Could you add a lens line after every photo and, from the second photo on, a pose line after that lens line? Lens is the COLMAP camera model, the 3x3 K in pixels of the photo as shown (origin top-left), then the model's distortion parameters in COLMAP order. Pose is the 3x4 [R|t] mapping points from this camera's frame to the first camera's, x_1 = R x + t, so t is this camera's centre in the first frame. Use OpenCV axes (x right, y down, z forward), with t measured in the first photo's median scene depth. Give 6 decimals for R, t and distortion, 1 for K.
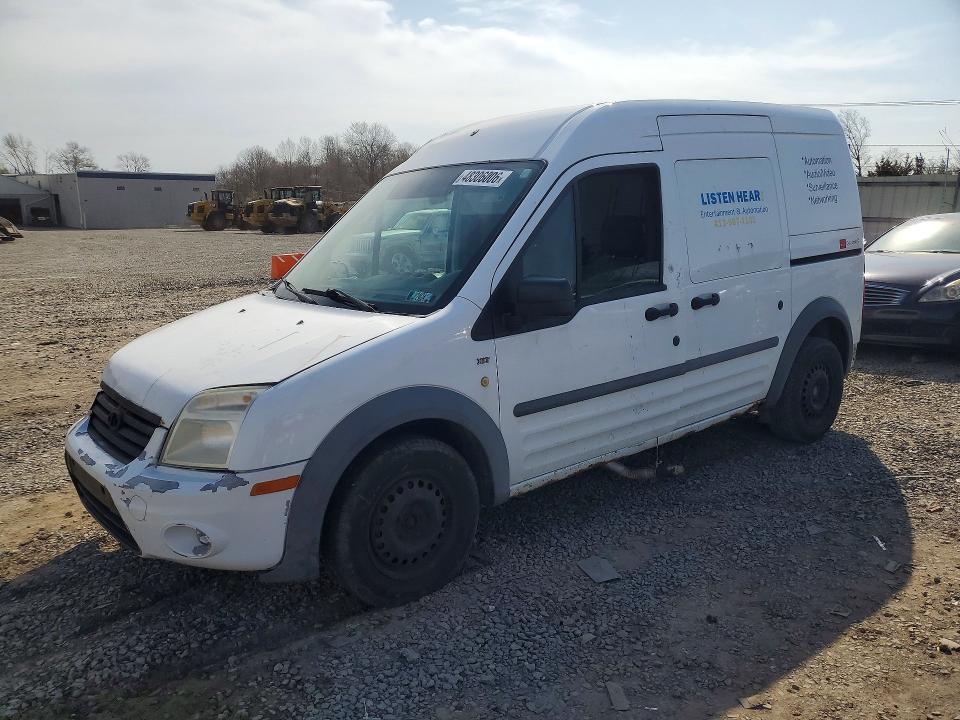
lens RADIAL K [[715.9, 0, 480.0], [0, 715.9, 360.0], [0, 0, 1]] dist [0.192424, -0.174203]
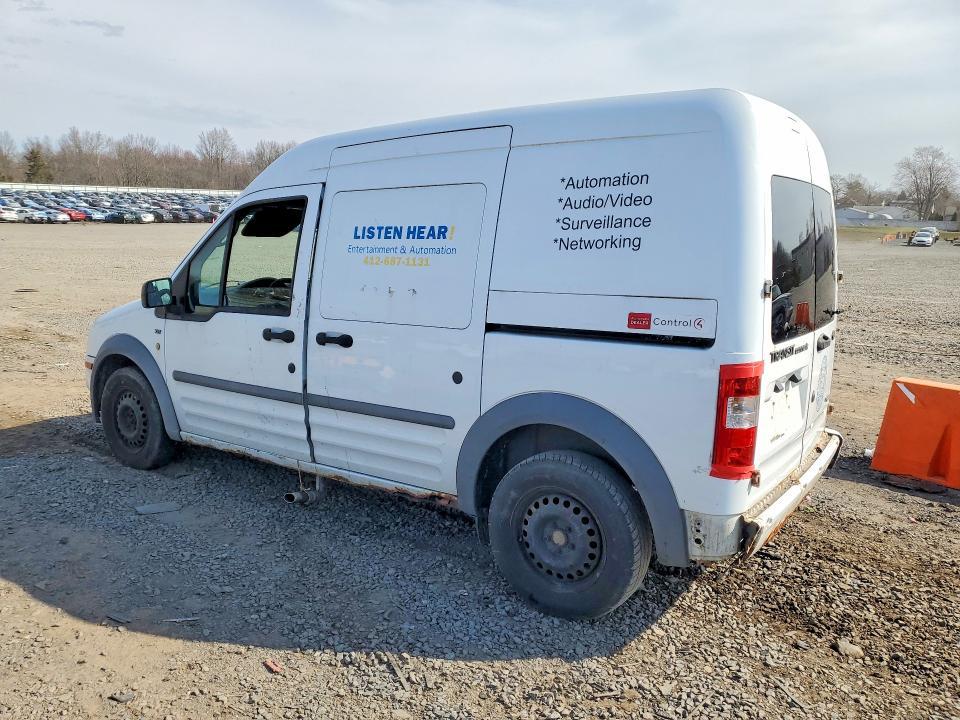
lens RADIAL K [[715.9, 0, 480.0], [0, 715.9, 360.0], [0, 0, 1]] dist [0.192424, -0.174203]
pose [[0.269827, 0.199186, -0.942082, 1.182401], [-0.206430, 0.967590, 0.145454, -0.218457], [0.940521, 0.155227, 0.302200, 0.853460]]
